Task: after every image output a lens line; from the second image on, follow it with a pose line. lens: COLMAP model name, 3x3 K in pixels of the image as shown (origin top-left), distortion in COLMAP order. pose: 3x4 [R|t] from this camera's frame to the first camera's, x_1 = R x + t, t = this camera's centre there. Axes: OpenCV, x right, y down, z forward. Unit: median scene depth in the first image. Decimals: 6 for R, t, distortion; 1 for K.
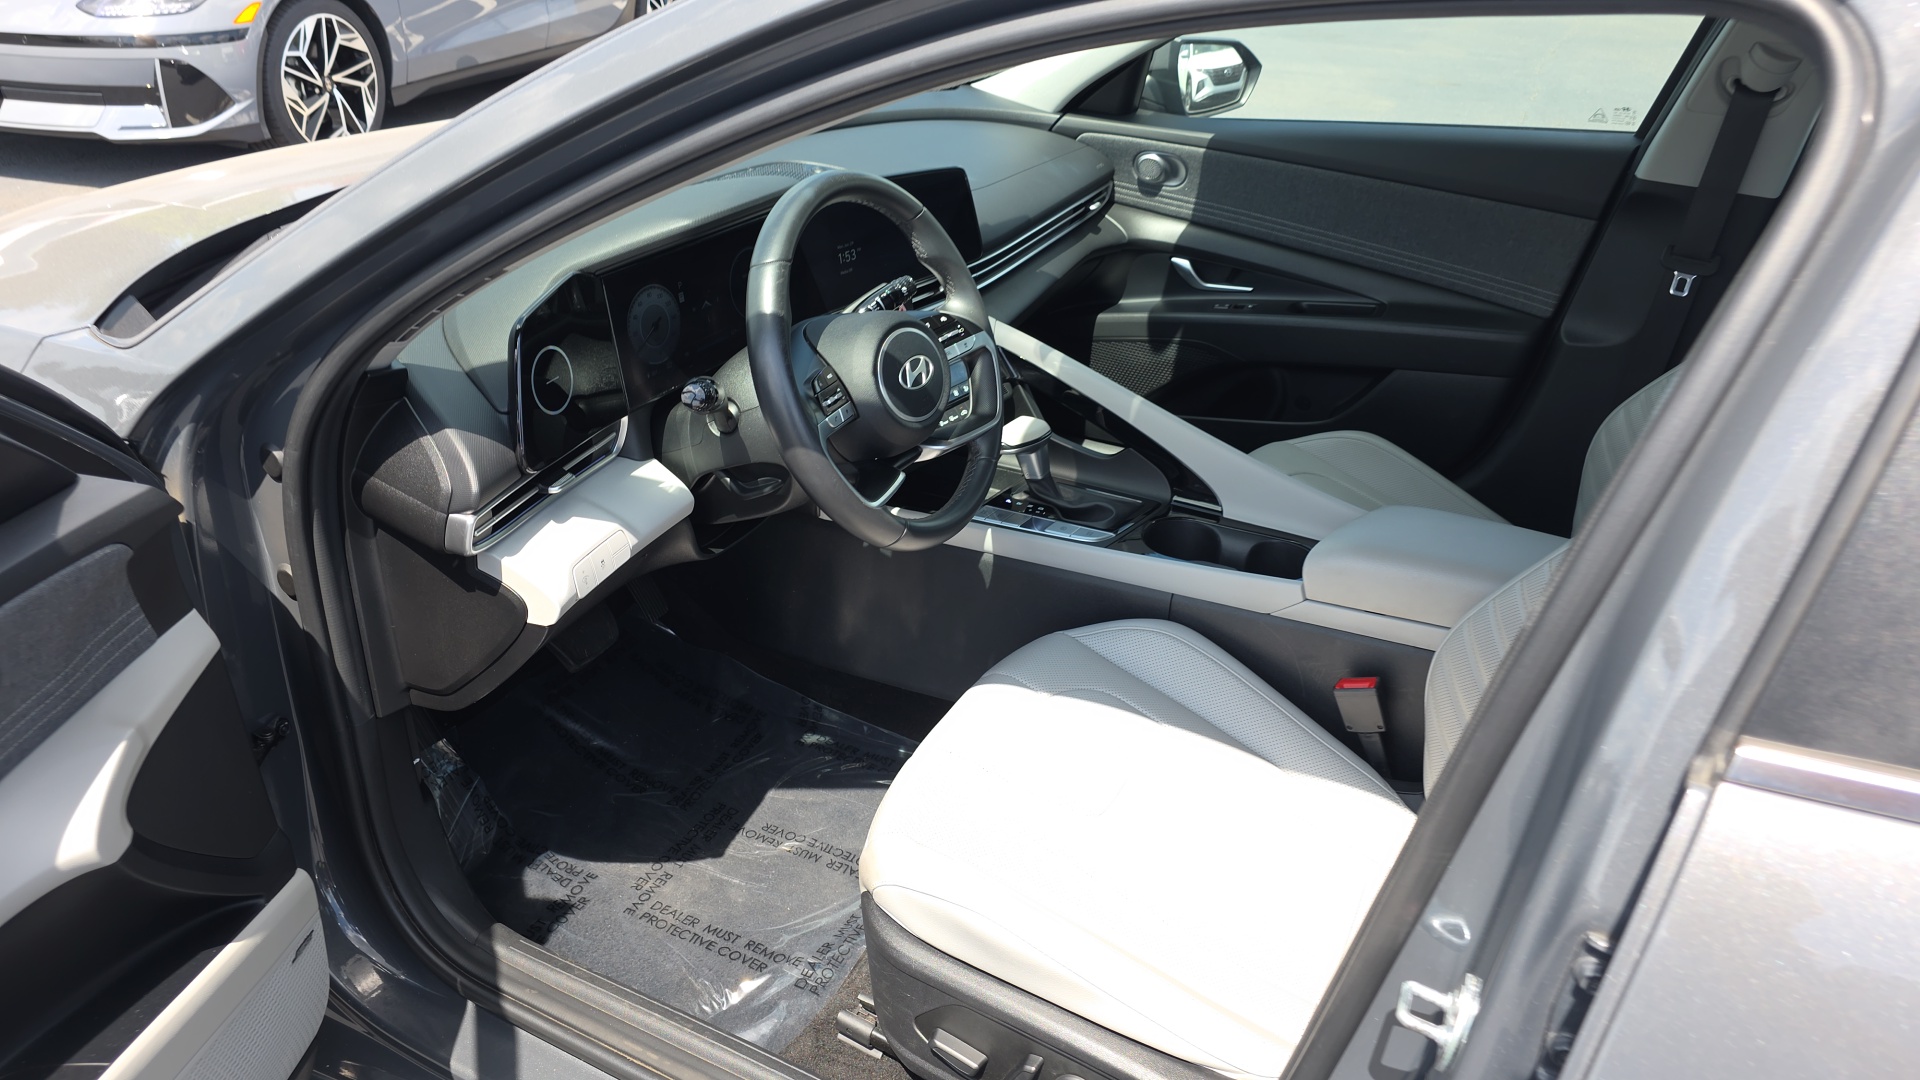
lens RADIAL K [[1266.8, 0, 965.0], [0, 1266.8, 487.1], [0, 0, 1]] dist [0.060026, -0.048253]
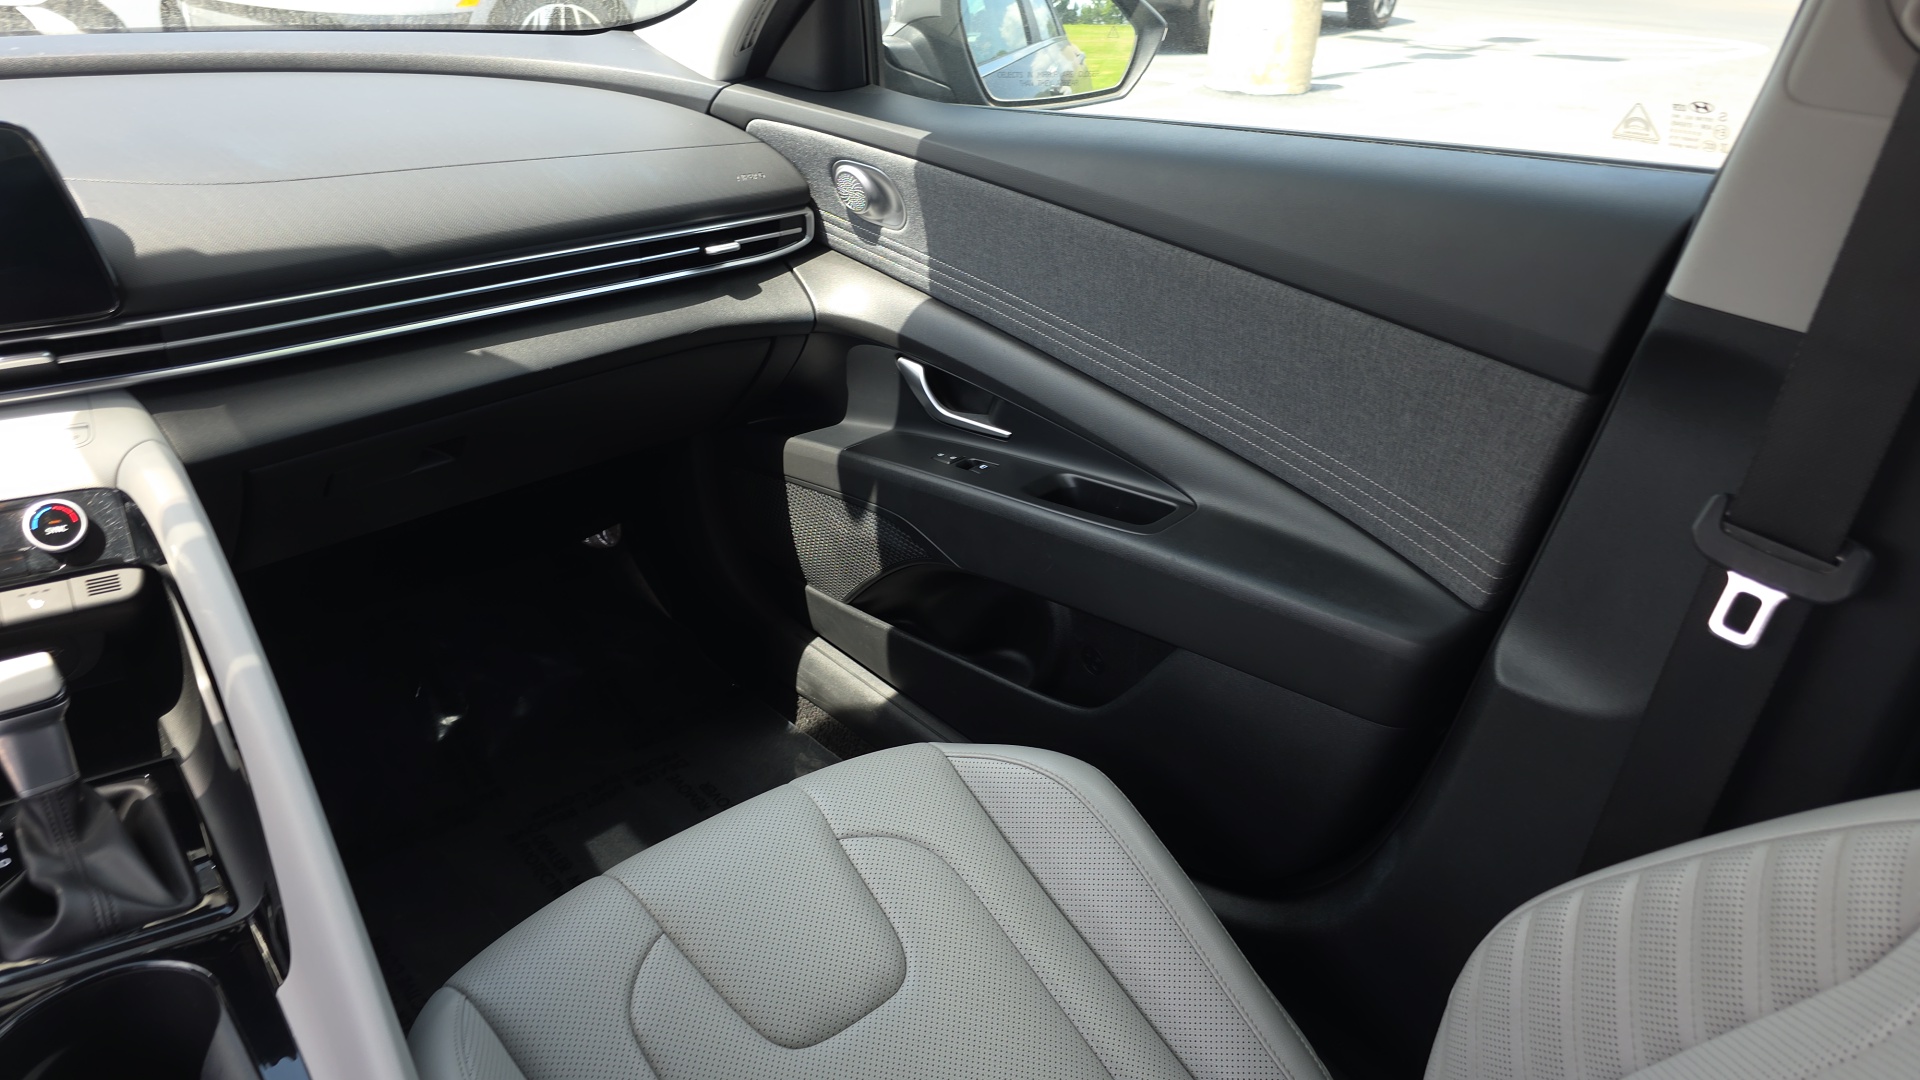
lens RADIAL K [[1285.7, 0, 946.3], [0, 1285.7, 527.4], [0, 0, 1]] dist [0.058863, -0.052861]
pose [[0.932005, 0.157597, -0.326389, 0.392758], [-0.159260, 0.986996, 0.021804, -0.128418], [0.325581, 0.031659, 0.944984, 0.501780]]
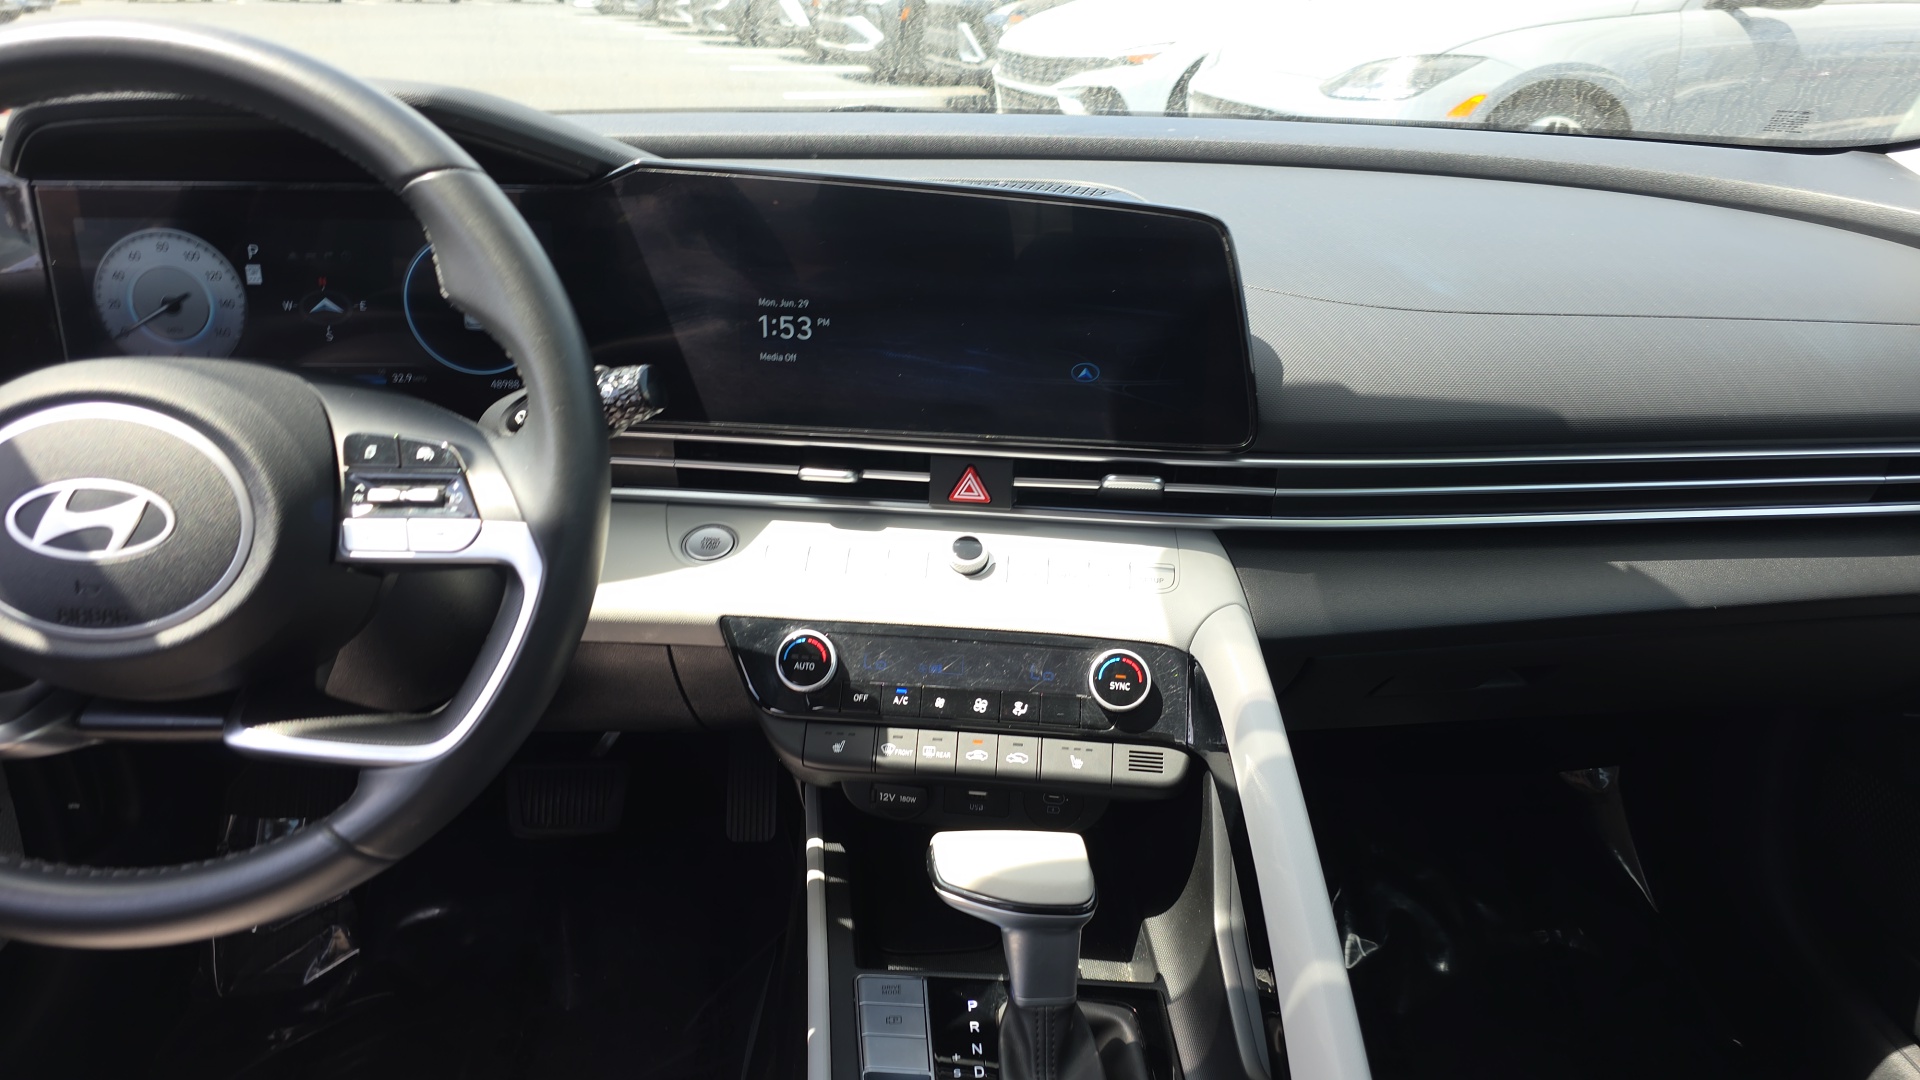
lens RADIAL K [[1317.7, 0, 960.0], [0, 1317.7, 540.0], [0, 0, 1]] dist [0.066714, -0.073218]
pose [[0.527207, 0.321187, -0.786697, 0.246856], [-0.381061, 0.916865, 0.118962, -0.135150], [0.759503, 0.237062, 0.605769, 0.542305]]
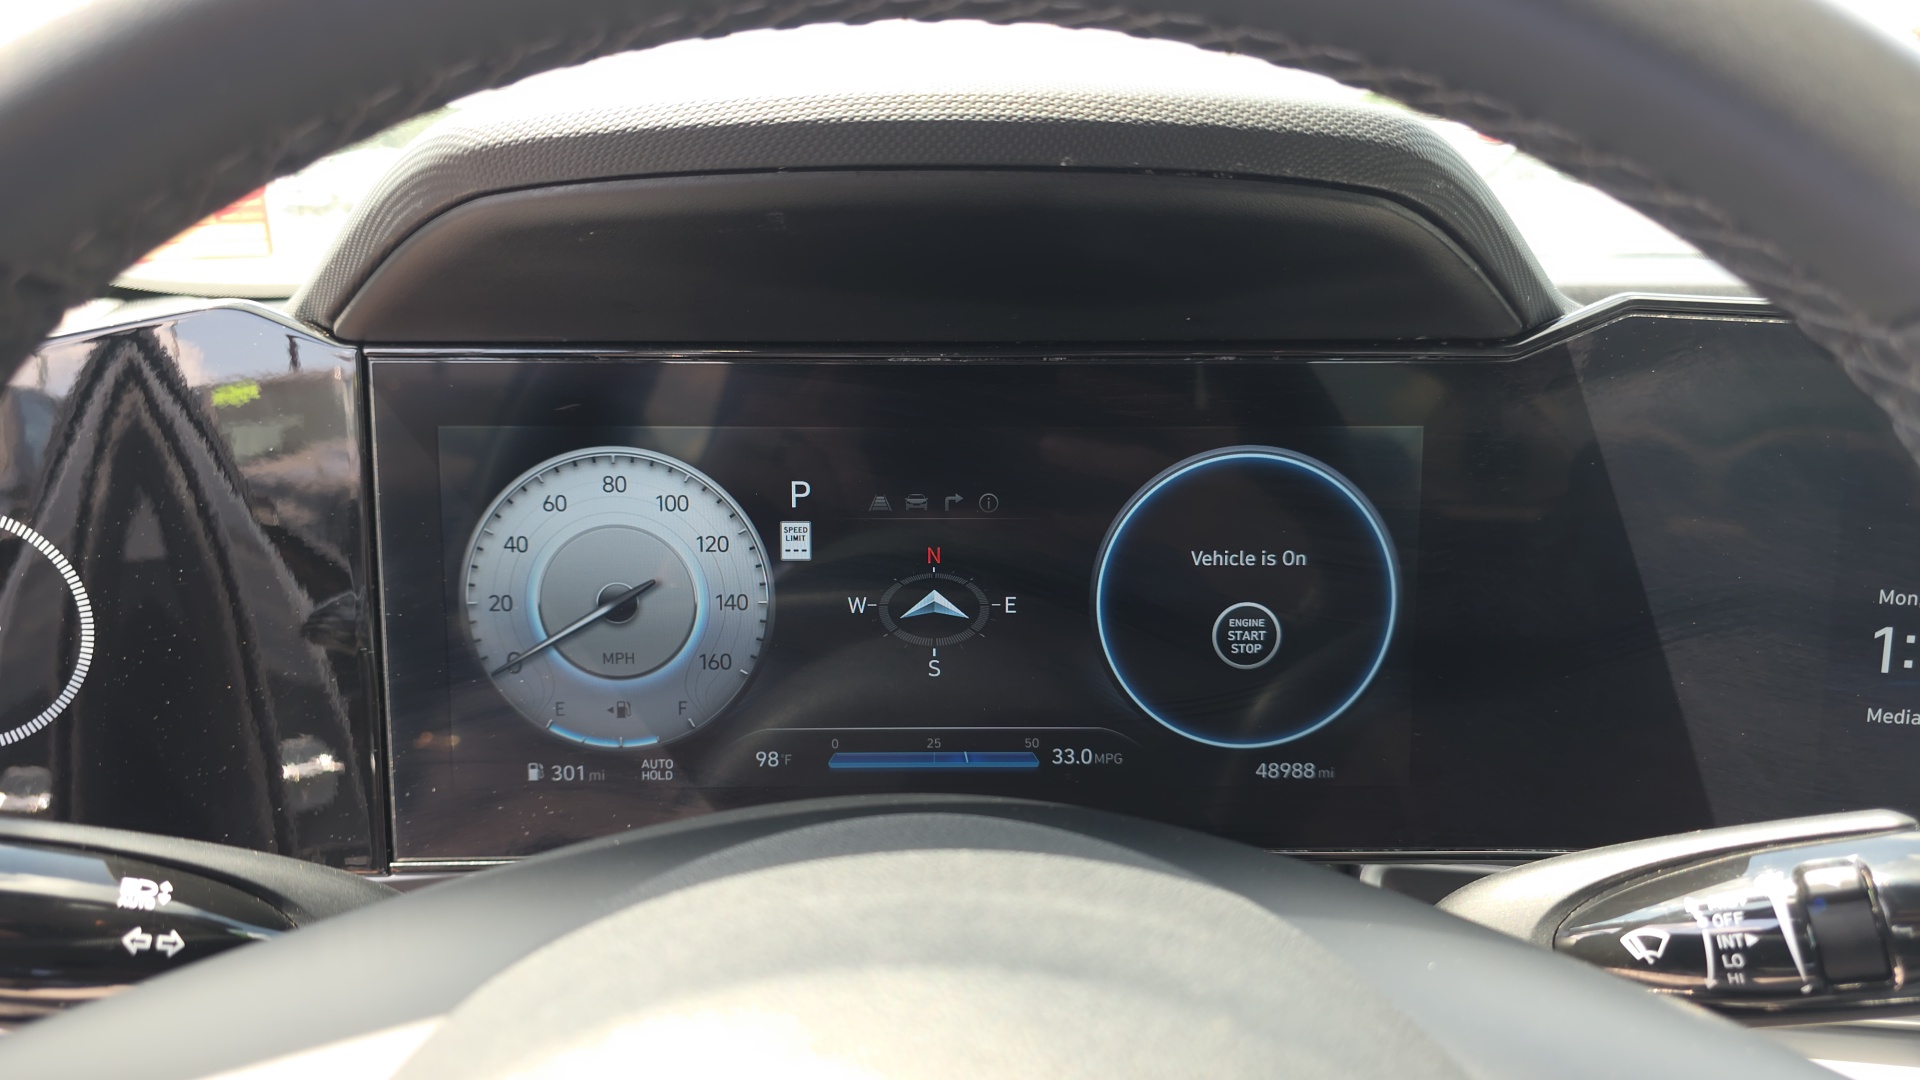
lens RADIAL K [[1348.6, 0, 960.0], [0, 1348.6, 540.0], [0, 0, 1]] dist [0.067908, -0.076423]
pose [[0.486586, 0.202001, -0.849958, 0.012071], [-0.384074, 0.923302, -0.000444, -0.096161], [0.784679, 0.326663, 0.526850, 0.526146]]
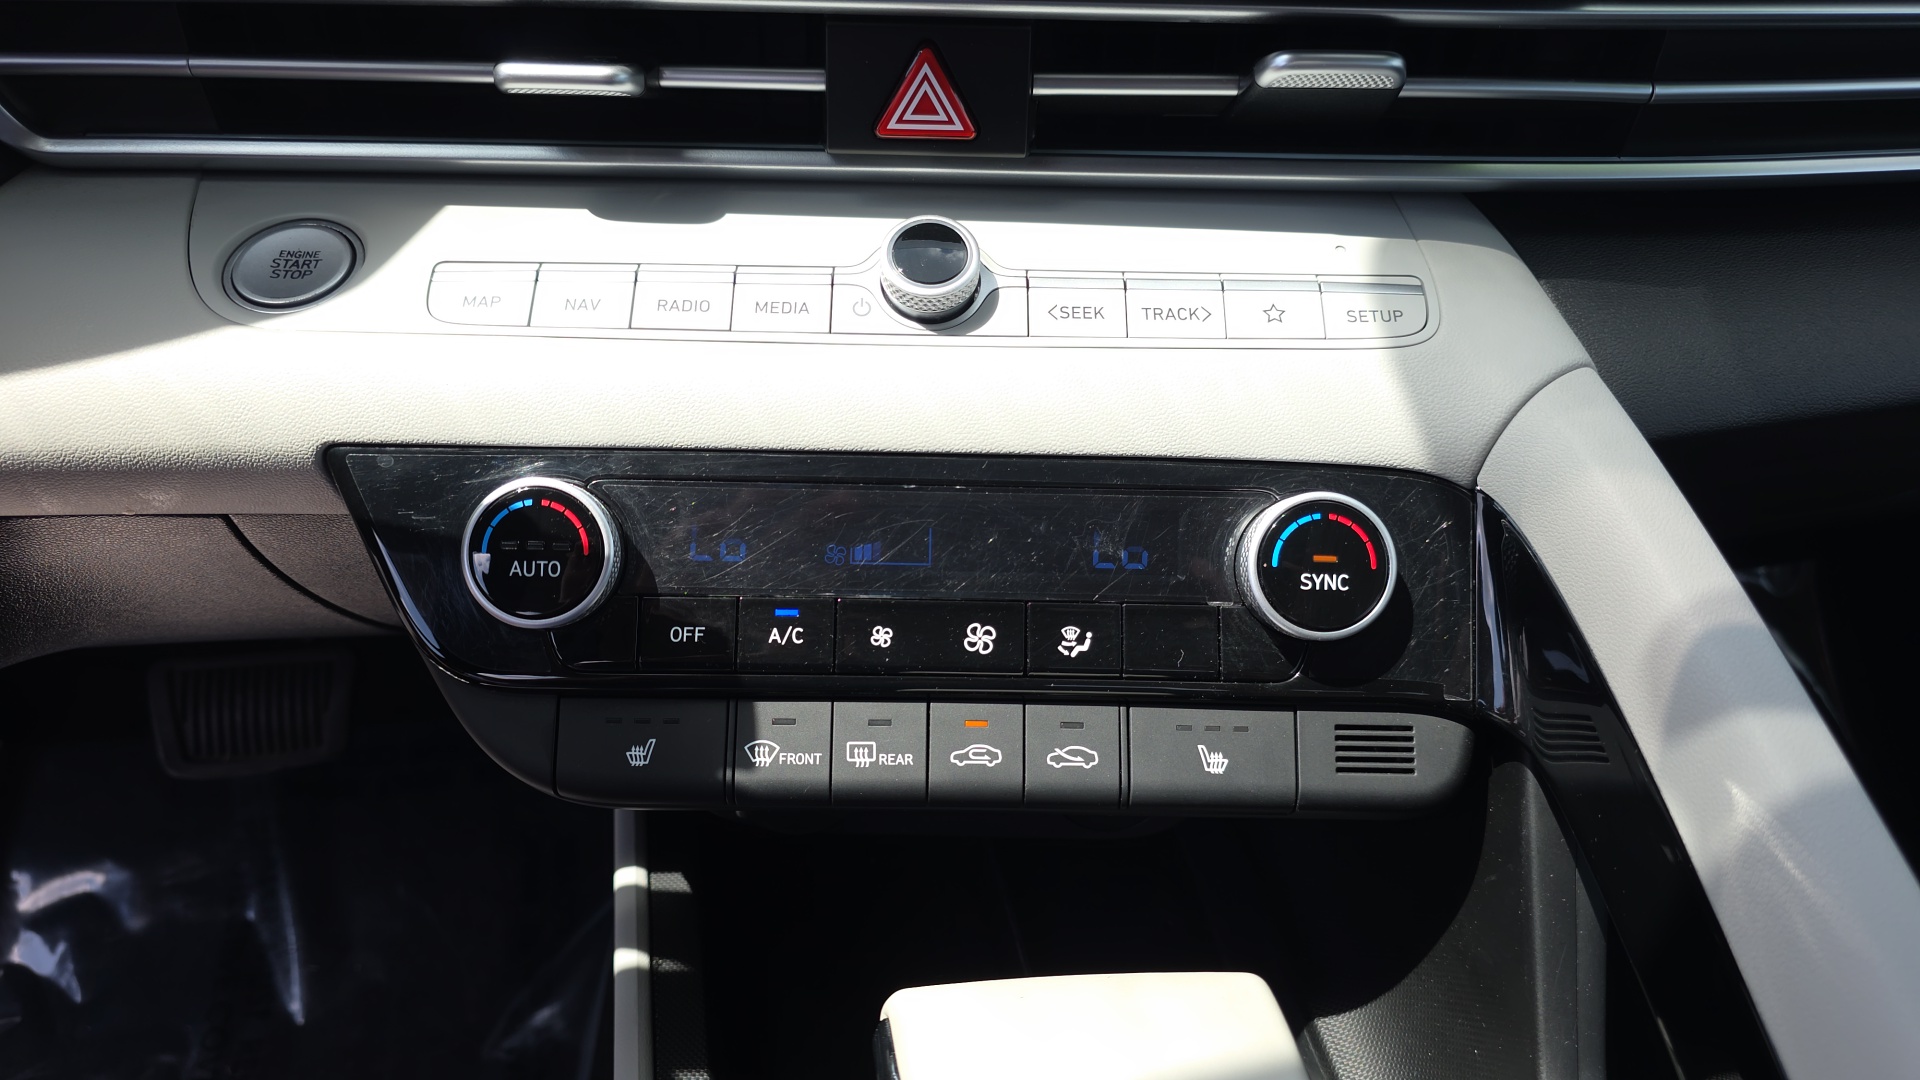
lens RADIAL K [[1347.0, 0, 947.3], [0, 1347.0, 541.6], [0, 0, 1]] dist [0.055045, -0.111269]
pose [[0.598634, 0.436729, -0.671494, 0.085320], [-0.357677, 0.895822, 0.263760, -0.103446], [0.716731, 0.082283, 0.692478, 0.659805]]
